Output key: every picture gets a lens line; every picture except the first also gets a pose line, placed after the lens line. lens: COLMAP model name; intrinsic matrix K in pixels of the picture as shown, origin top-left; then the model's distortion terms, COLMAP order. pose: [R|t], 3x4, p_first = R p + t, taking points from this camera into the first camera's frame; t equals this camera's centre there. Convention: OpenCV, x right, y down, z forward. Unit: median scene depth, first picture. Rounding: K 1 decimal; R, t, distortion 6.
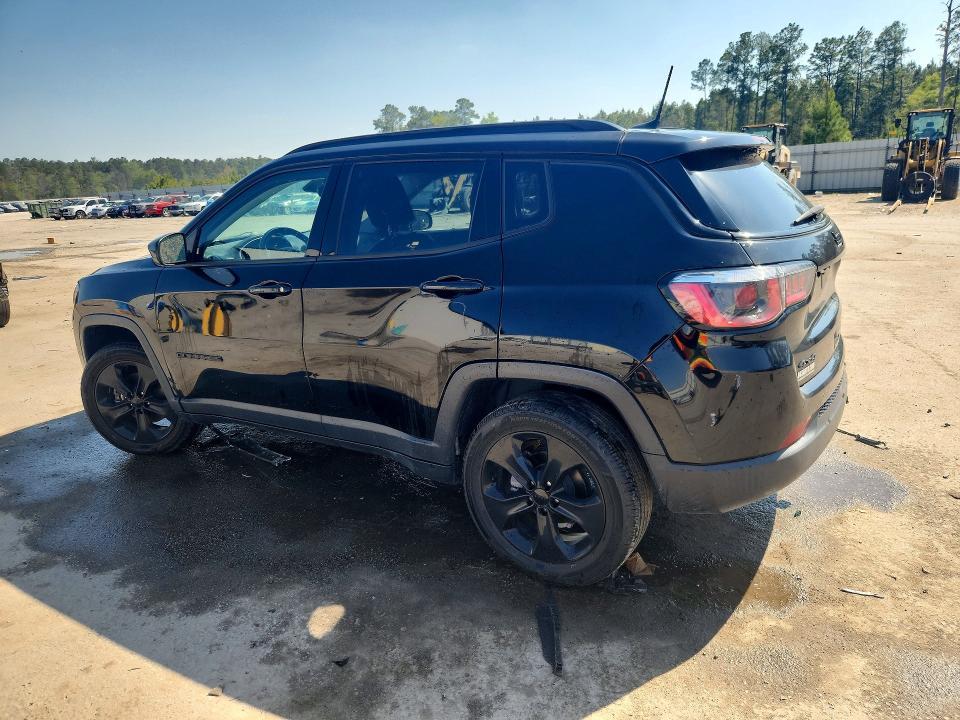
lens RADIAL K [[711.8, 0, 484.3], [0, 711.8, 359.5], [0, 0, 1]] dist [-0.002555, -0.004242]
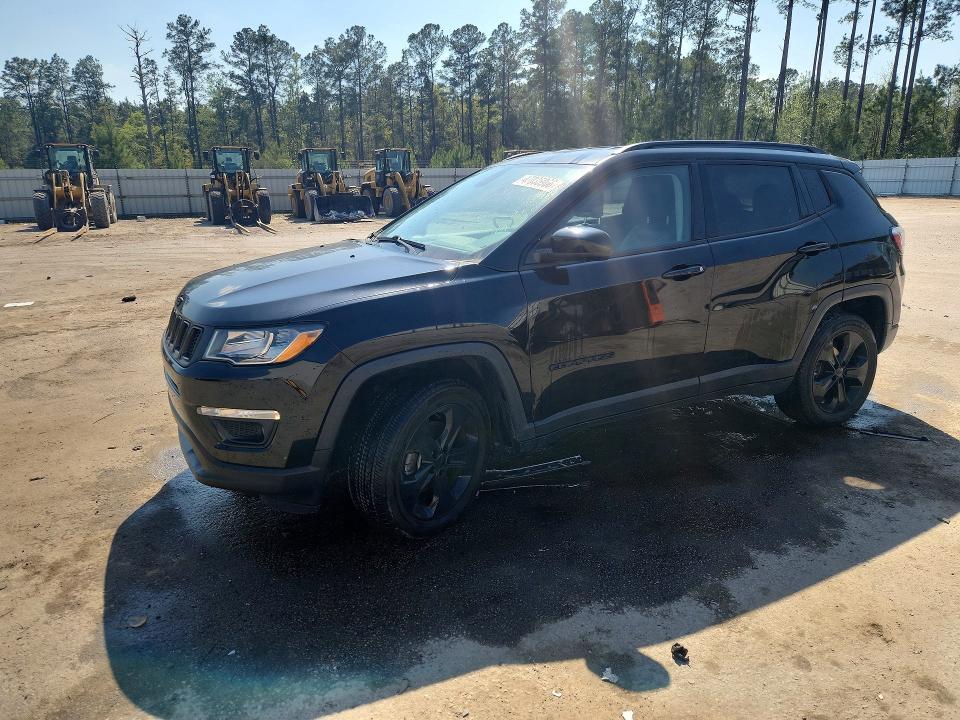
lens RADIAL K [[711.8, 0, 484.3], [0, 711.8, 359.5], [0, 0, 1]] dist [-0.002555, -0.004242]
pose [[0.439558, -0.163151, 0.883273, -0.153451], [0.201291, 0.976247, 0.080152, -0.012258], [-0.875369, 0.142564, 0.461958, 0.084118]]
